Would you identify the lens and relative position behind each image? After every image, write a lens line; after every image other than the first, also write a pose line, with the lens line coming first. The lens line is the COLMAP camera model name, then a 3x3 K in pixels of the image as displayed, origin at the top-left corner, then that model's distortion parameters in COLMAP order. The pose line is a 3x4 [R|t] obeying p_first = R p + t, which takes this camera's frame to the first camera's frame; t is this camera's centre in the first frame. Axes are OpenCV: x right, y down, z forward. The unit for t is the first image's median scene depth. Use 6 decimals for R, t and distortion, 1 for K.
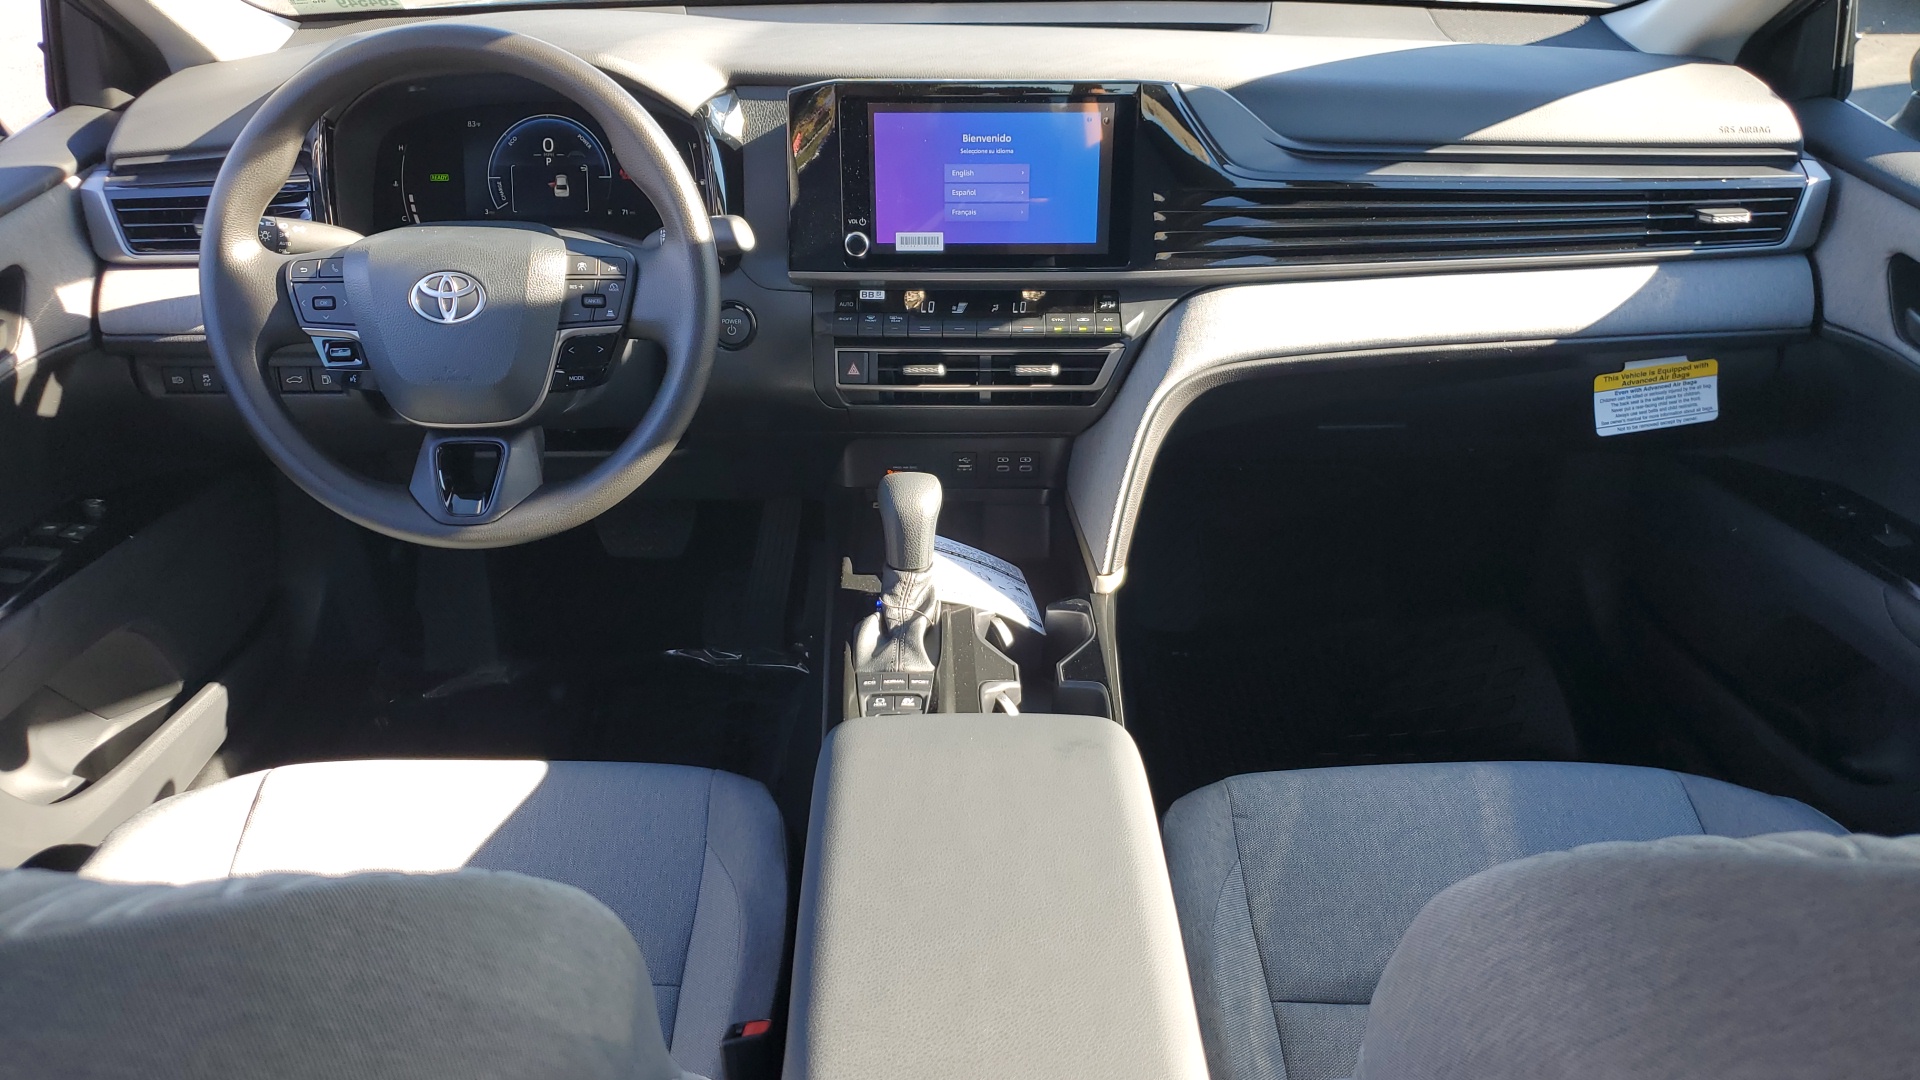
lens RADIAL K [[1517.6, 0, 958.2], [0, 1517.6, 564.9], [0, 0, 1]] dist [0.079313, -0.145588]
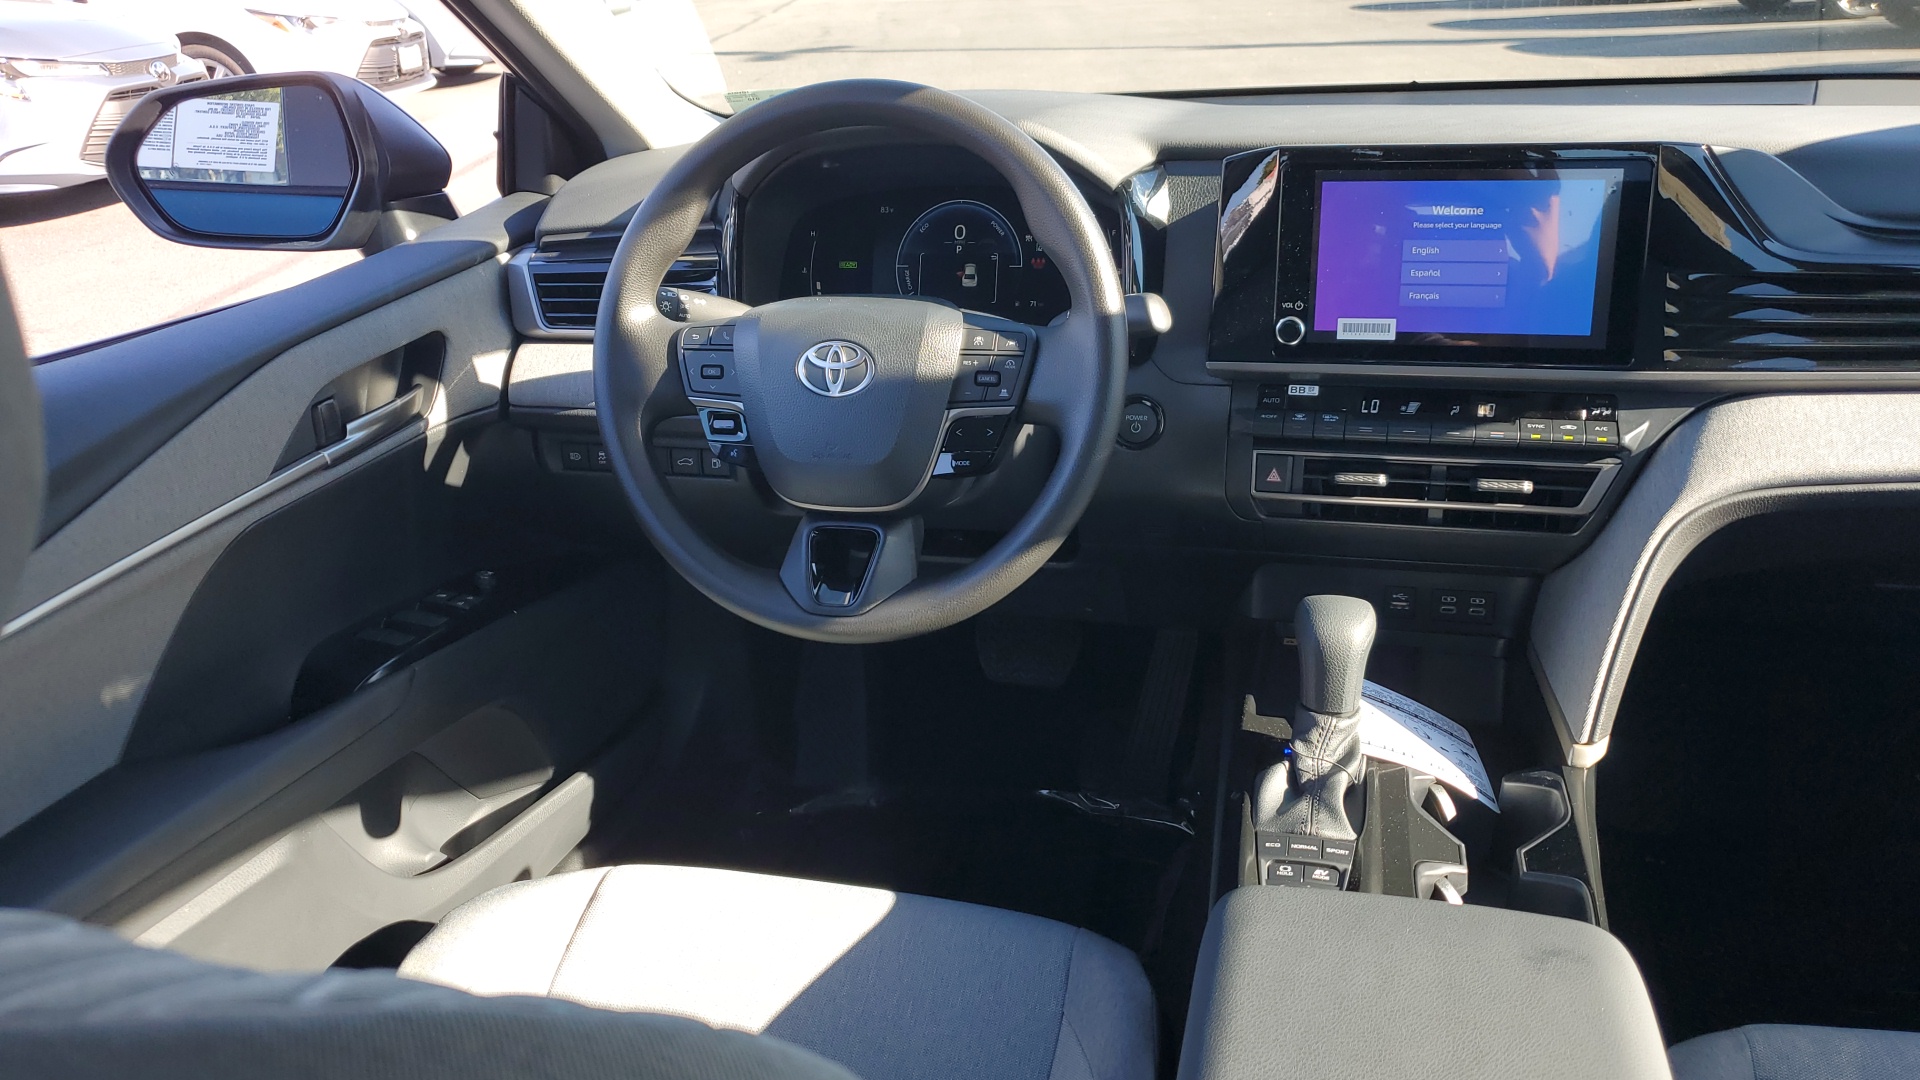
lens RADIAL K [[1534.3, 0, 932.1], [0, 1534.3, 542.1], [0, 0, 1]] dist [0.084484, -0.178857]
pose [[0.960733, 0.059509, -0.271017, -0.017267], [-0.090567, 0.990491, -0.103564, 0.017045], [0.262277, 0.124043, 0.956987, 0.123212]]
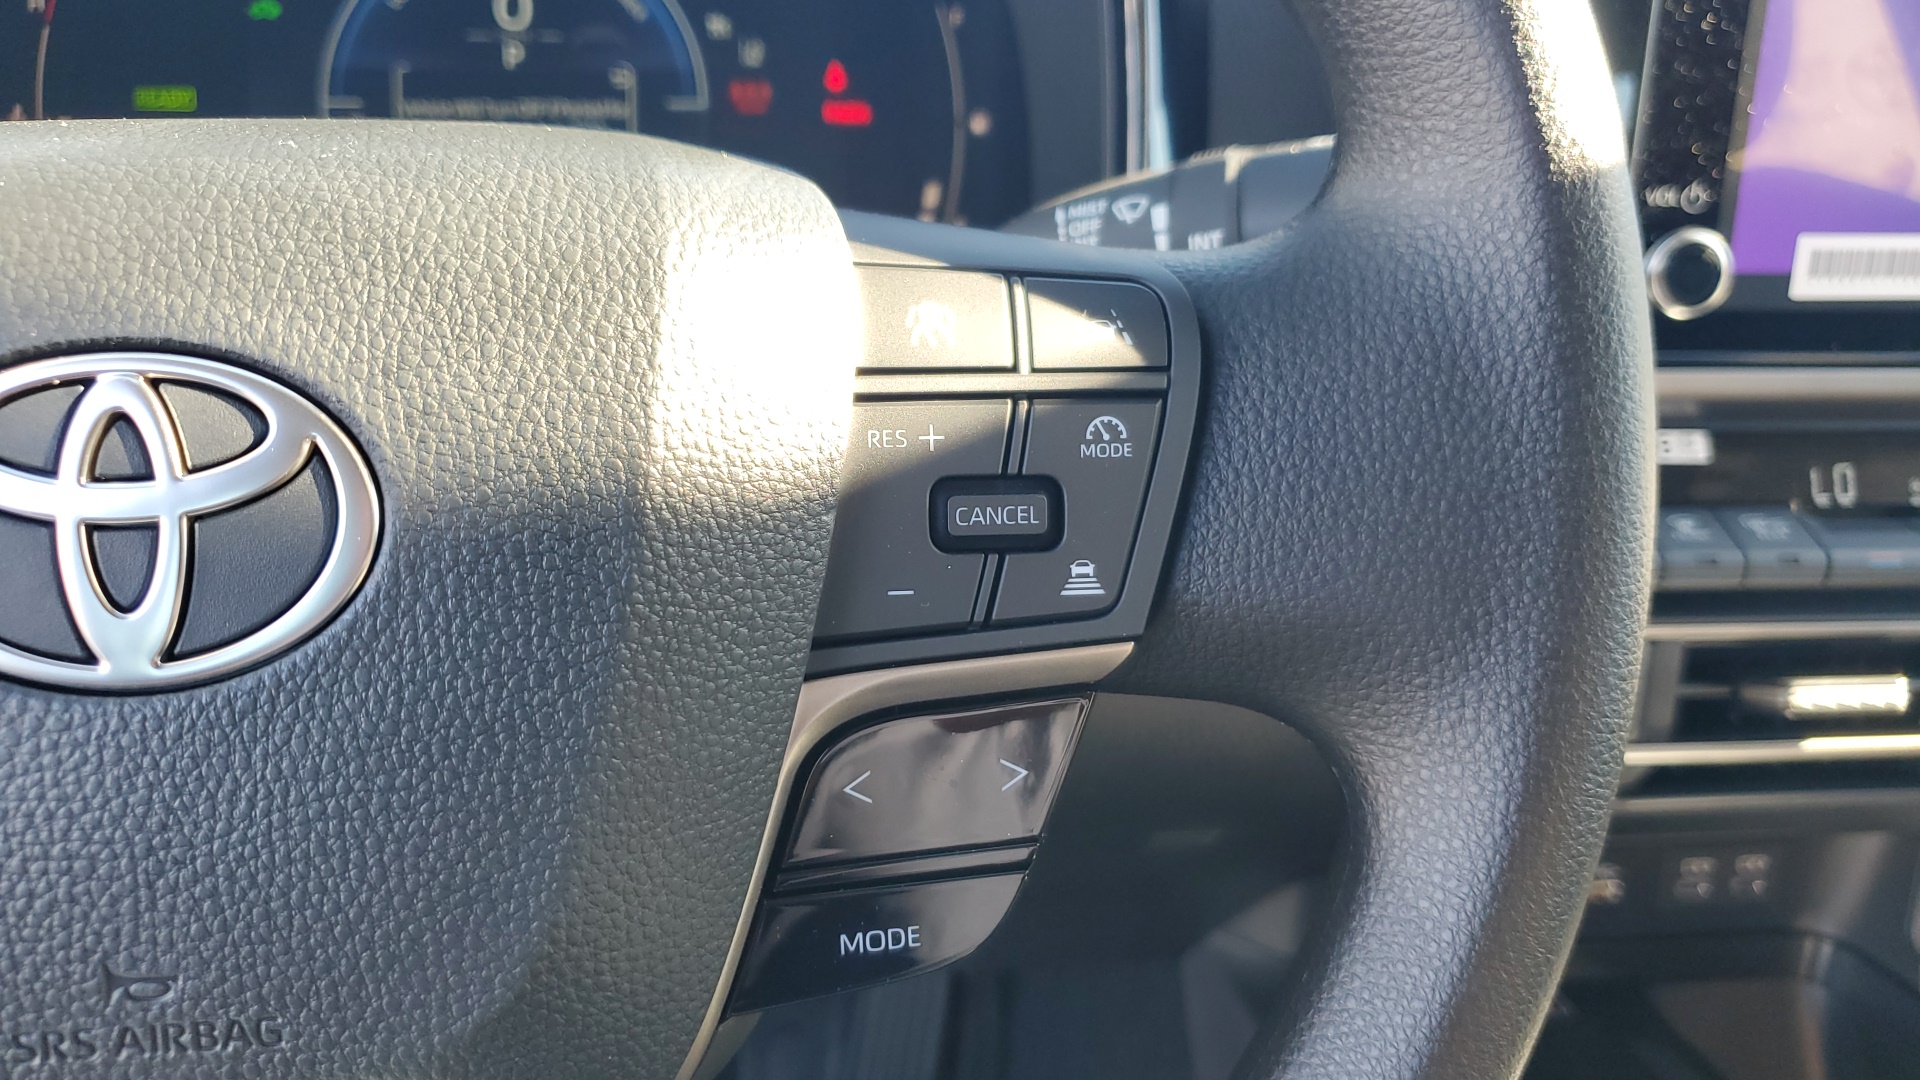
lens RADIAL K [[1519.2, 0, 930.7], [0, 1519.2, 565.8], [0, 0, 1]] dist [-0.013875, 0.004289]
pose [[0.993249, -0.018018, 0.114593, -0.237823], [0.027805, 0.996044, -0.084394, -0.135981], [-0.112619, 0.087010, 0.989821, 0.739146]]
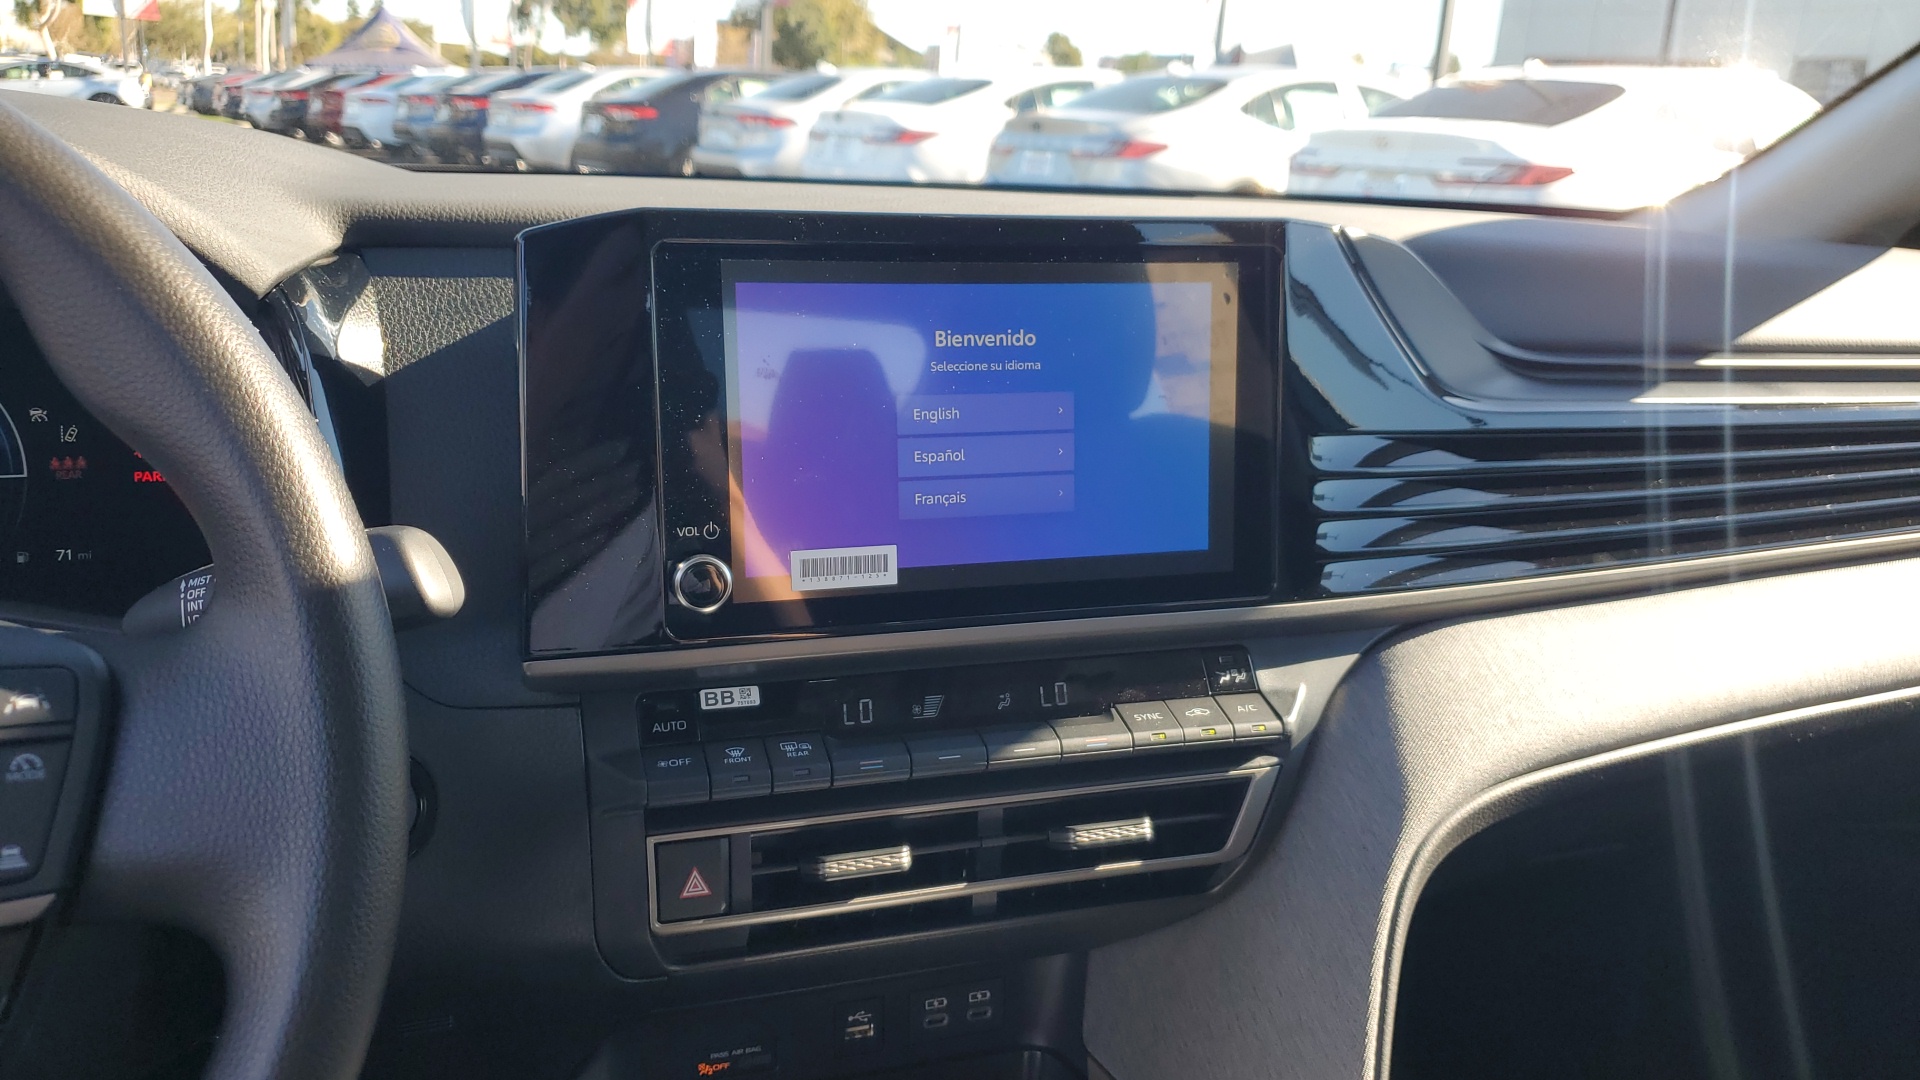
lens RADIAL K [[1482.8, 0, 959.5], [0, 1482.8, 517.6], [0, 0, 1]] dist [0.082118, -0.141835]
pose [[0.942489, -0.046359, 0.331007, -0.133595], [0.129515, 0.963617, -0.233813, -0.122641], [-0.308124, 0.263237, 0.914202, 0.596837]]
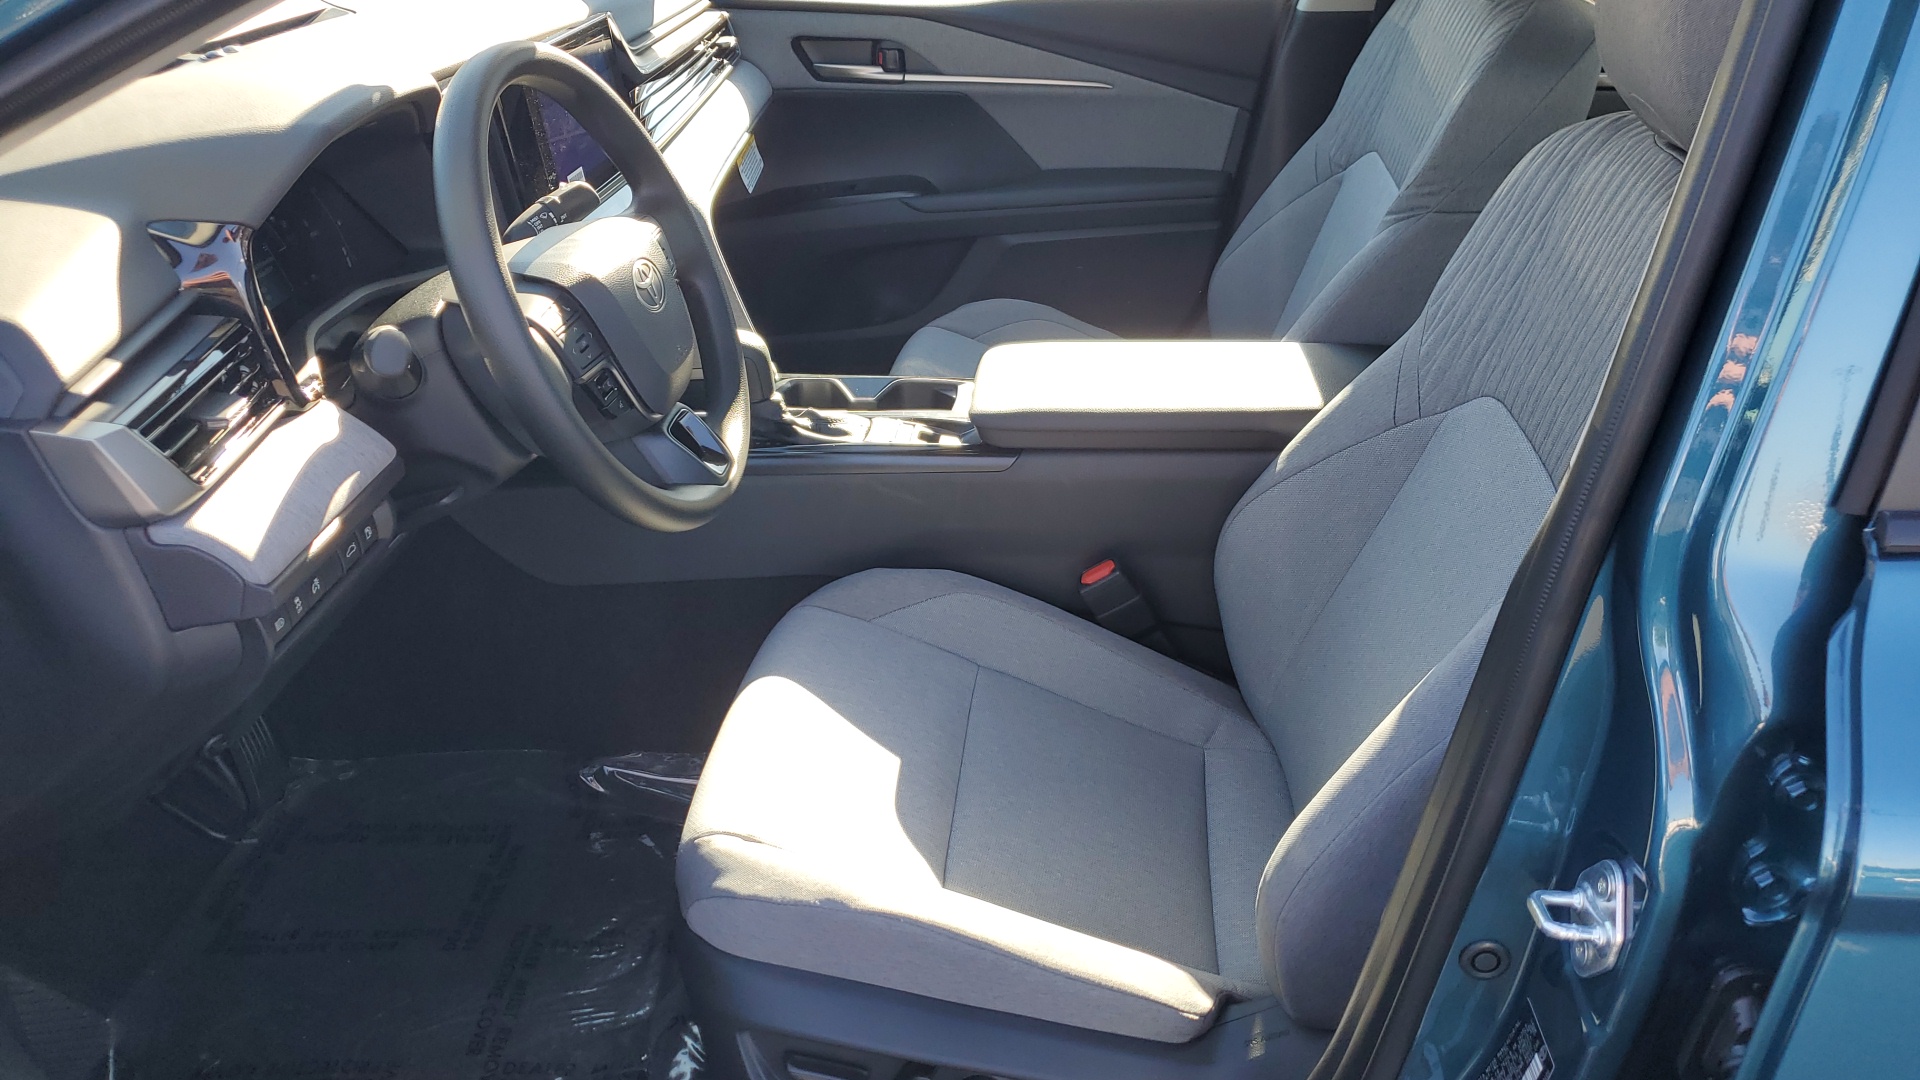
lens RADIAL K [[1519.2, 0, 930.7], [0, 1519.2, 565.8], [0, 0, 1]] dist [-0.013875, 0.004289]
pose [[0.129797, -0.476290, 0.869656, -1.138380], [0.485064, 0.795460, 0.363258, -0.266282], [-0.864792, 0.374689, 0.334279, 0.485039]]
